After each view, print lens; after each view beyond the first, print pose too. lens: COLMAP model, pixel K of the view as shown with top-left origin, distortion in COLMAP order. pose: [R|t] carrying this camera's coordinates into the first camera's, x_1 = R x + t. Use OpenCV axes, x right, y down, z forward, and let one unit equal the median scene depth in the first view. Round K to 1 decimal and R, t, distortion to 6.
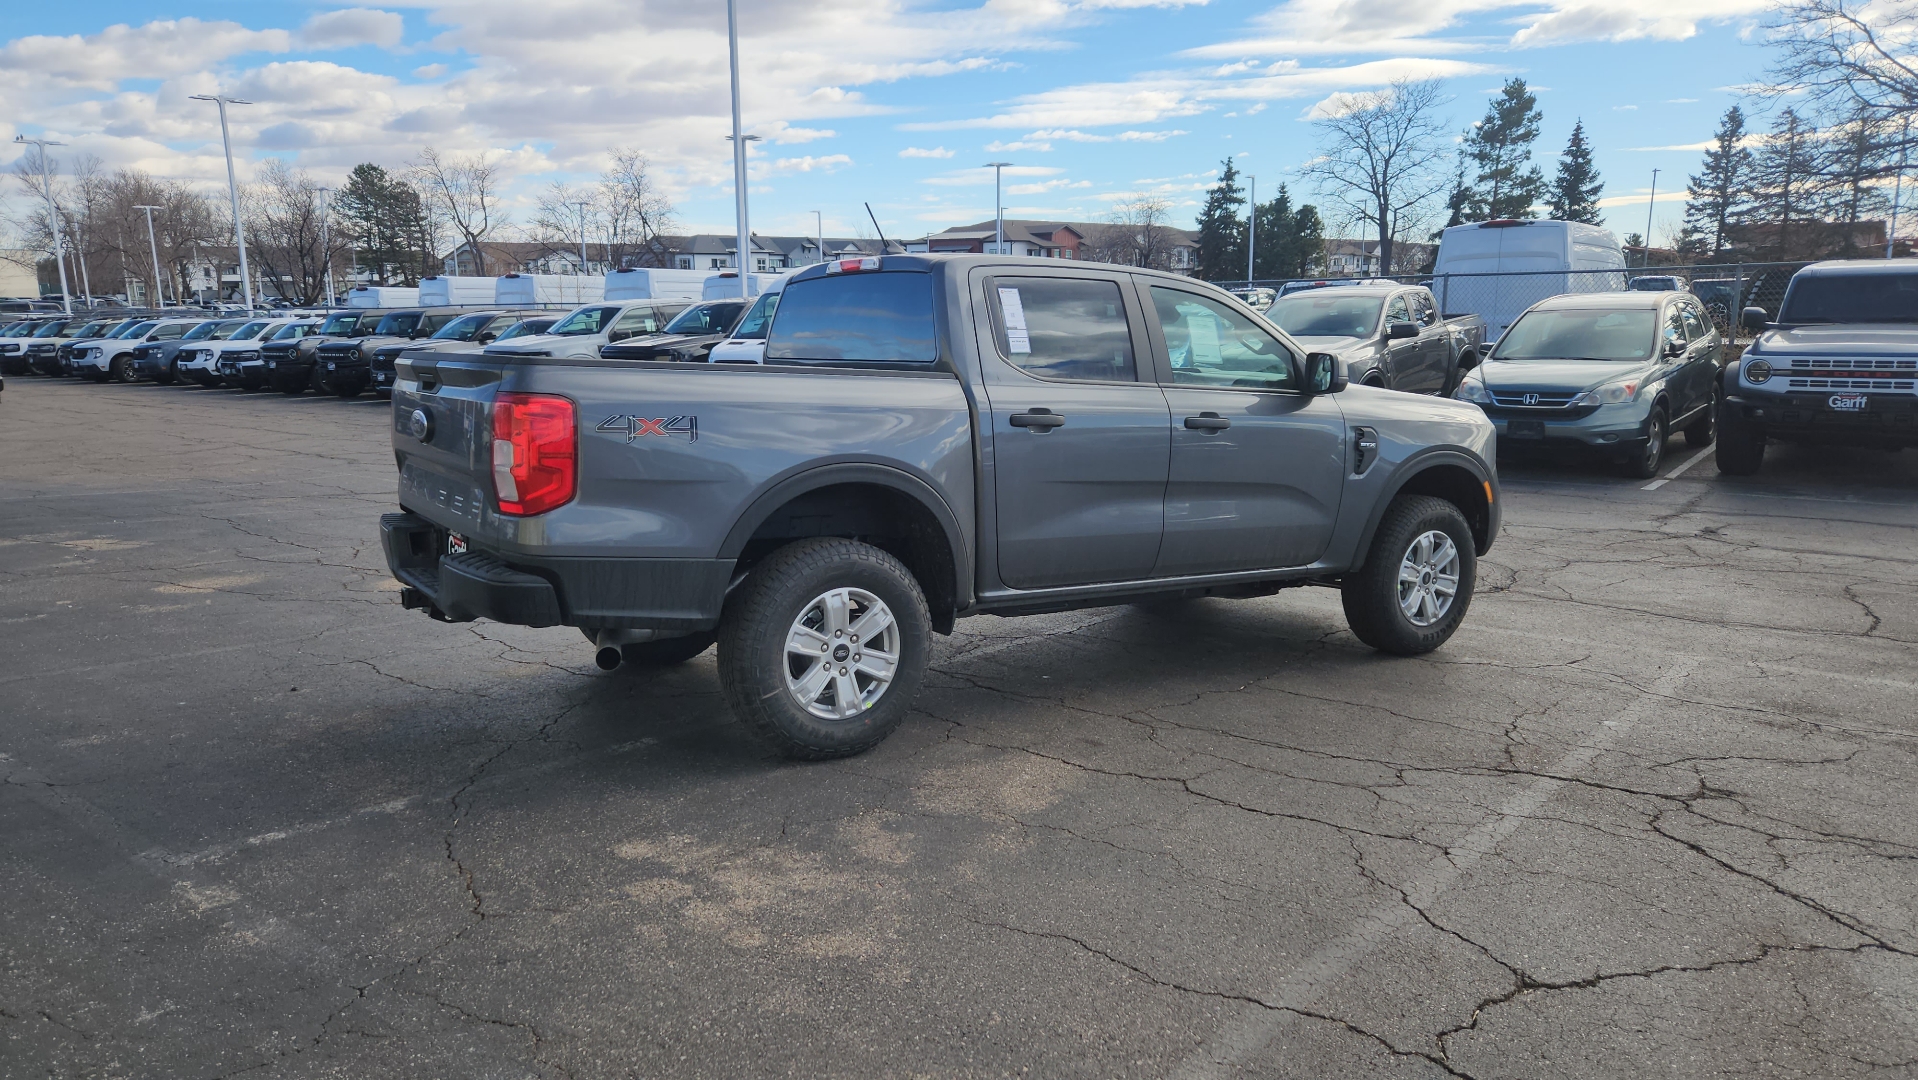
lens RADIAL K [[1286.6, 0, 923.5], [0, 1286.6, 542.3], [0, 0, 1]] dist [0.071288, -0.055271]
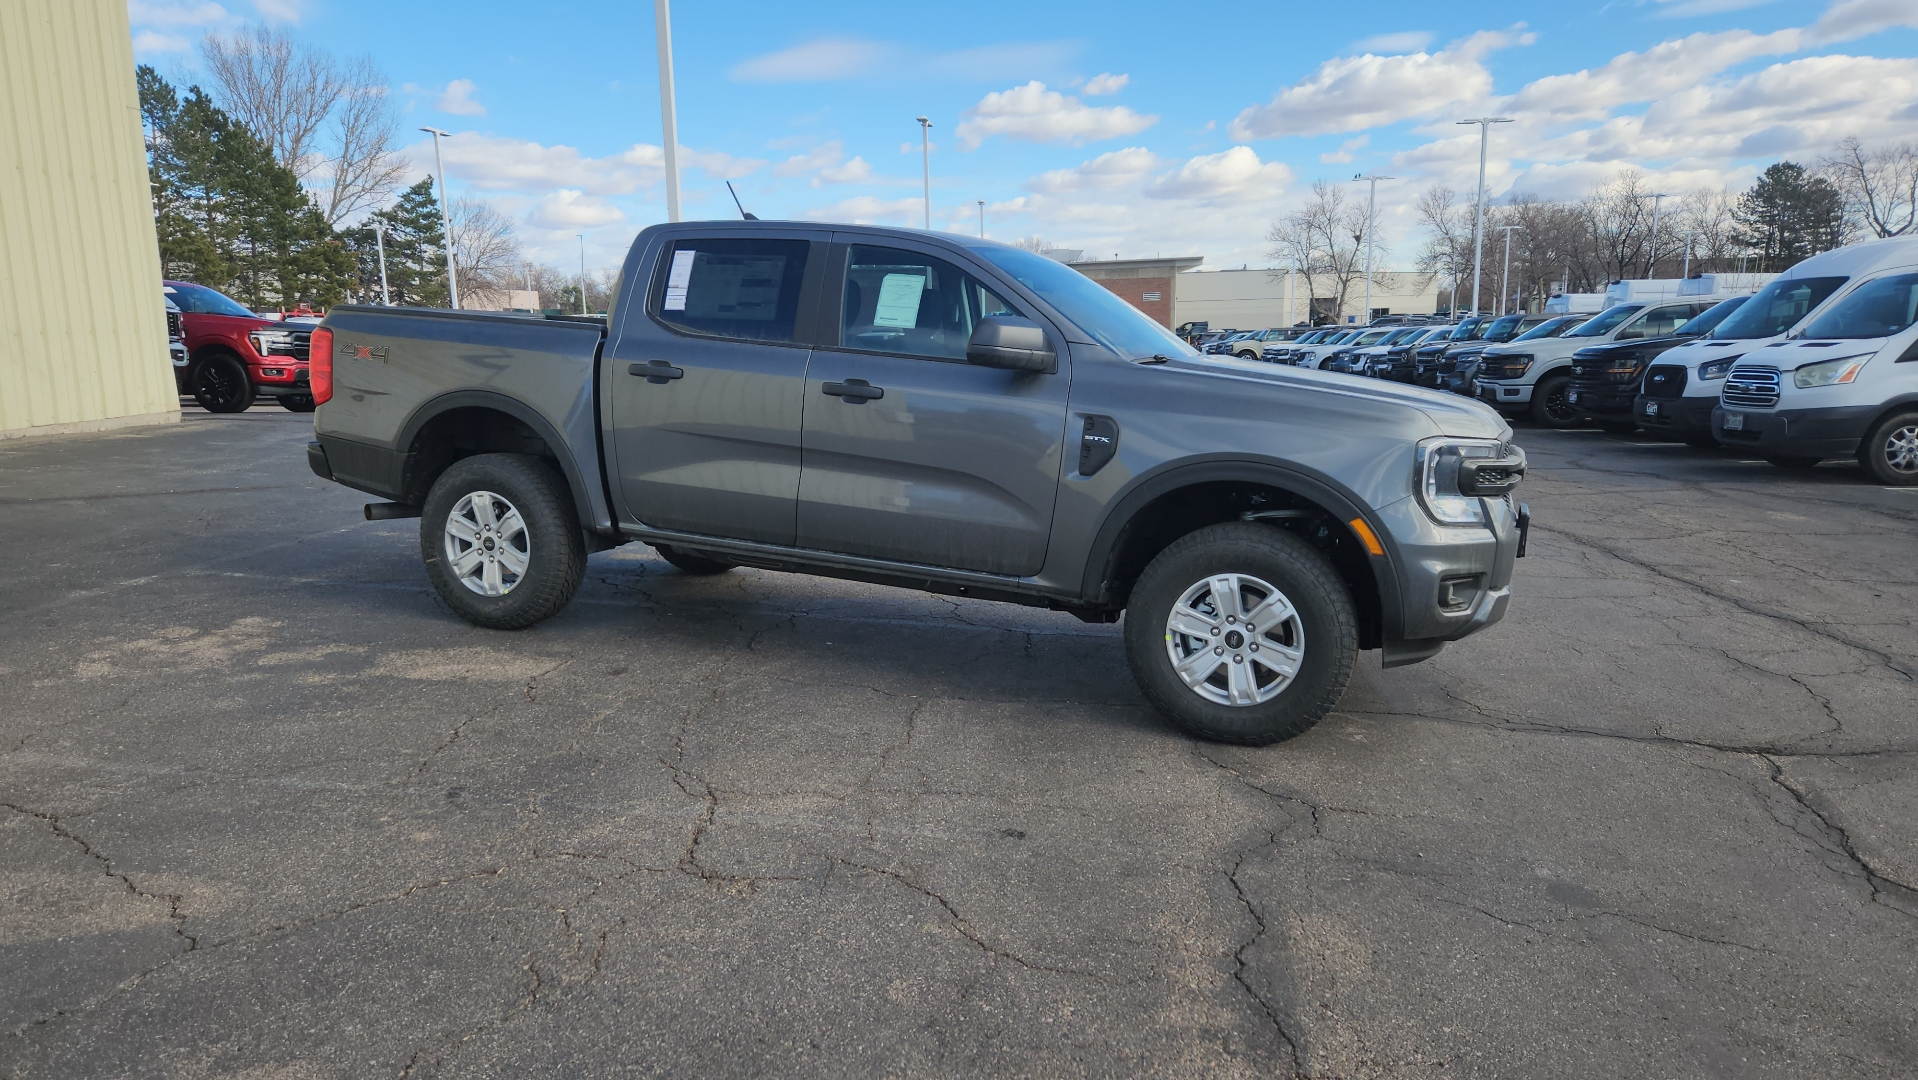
lens RADIAL K [[1285.1, 0, 937.2], [0, 1285.1, 531.8], [0, 0, 1]] dist [0.070348, -0.053205]
pose [[0.549804, 0.135014, -0.824310, 0.891404], [-0.150776, 0.986681, 0.061043, -0.050616], [0.821573, 0.090724, 0.562839, 0.470763]]
